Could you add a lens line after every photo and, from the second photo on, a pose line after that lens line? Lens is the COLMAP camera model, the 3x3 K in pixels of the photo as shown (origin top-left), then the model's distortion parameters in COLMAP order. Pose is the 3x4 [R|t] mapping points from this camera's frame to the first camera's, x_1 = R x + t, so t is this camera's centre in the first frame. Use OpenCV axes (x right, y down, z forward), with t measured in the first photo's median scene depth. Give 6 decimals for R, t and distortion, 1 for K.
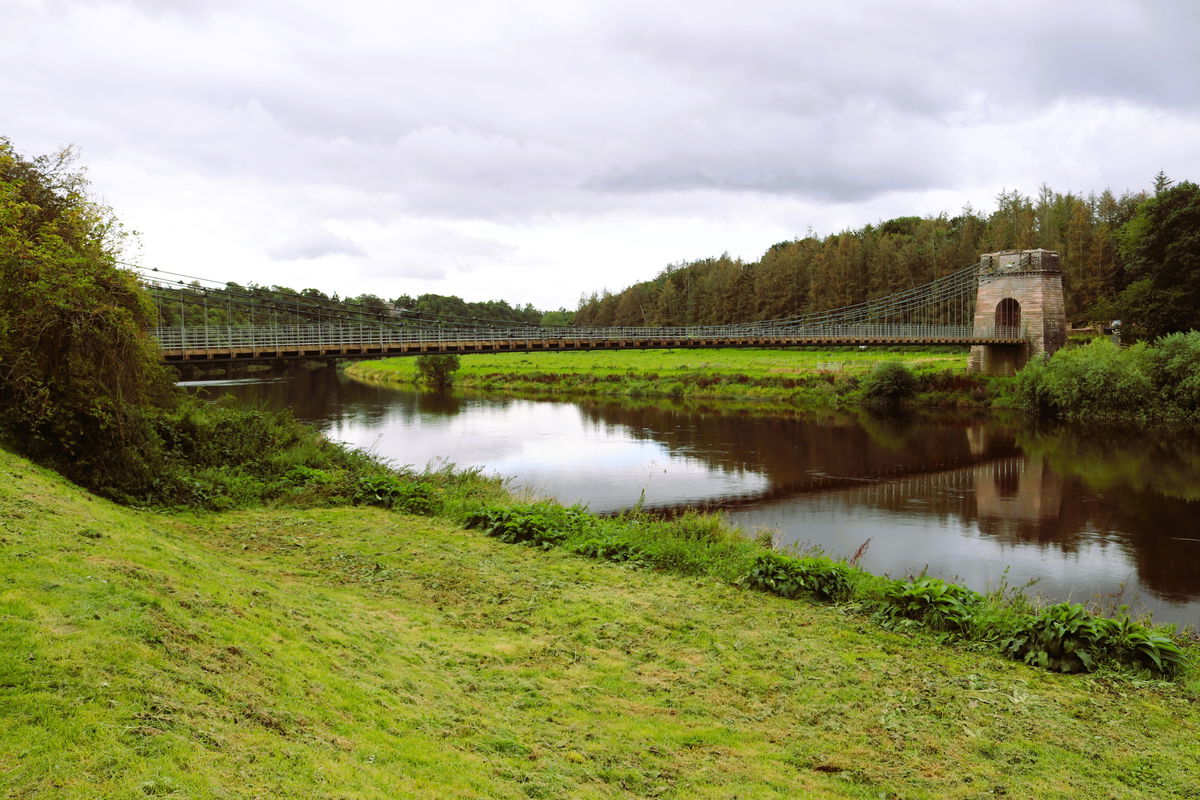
lens RADIAL K [[1020.6, 0, 600.7], [0, 1020.6, 401.3], [0, 0, 1]] dist [-0.009683, 0.005534]
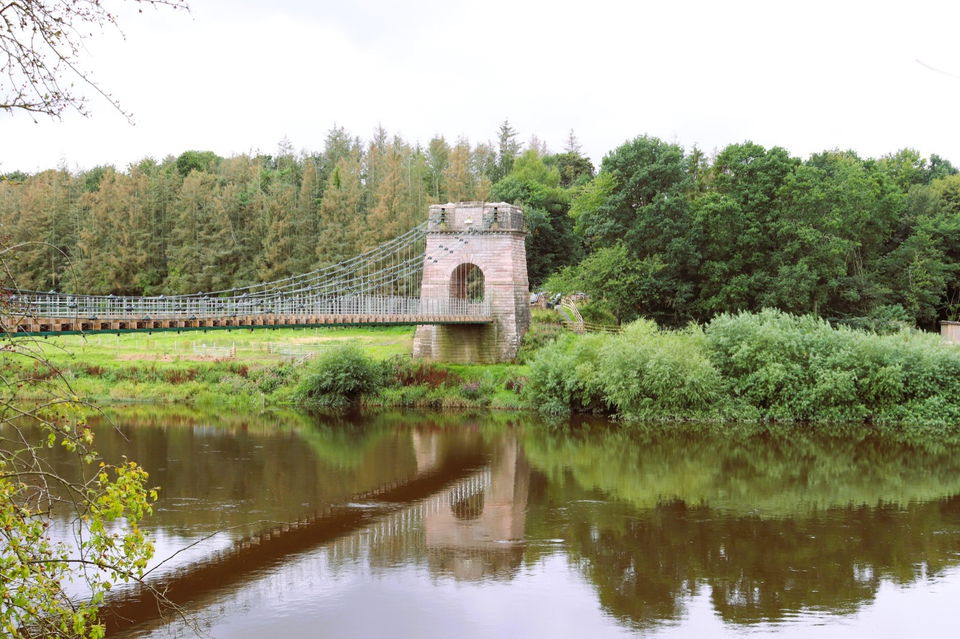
lens RADIAL K [[1301.8, 0, 479.9], [0, 1301.8, 318.5], [0, 0, 1]] dist [-0.014058, 0.000000]
pose [[0.829783, 0.012027, 0.557957, -0.144771], [0.017213, 0.998741, -0.047127, -0.013225], [-0.557821, 0.048710, 0.828531, 0.186587]]
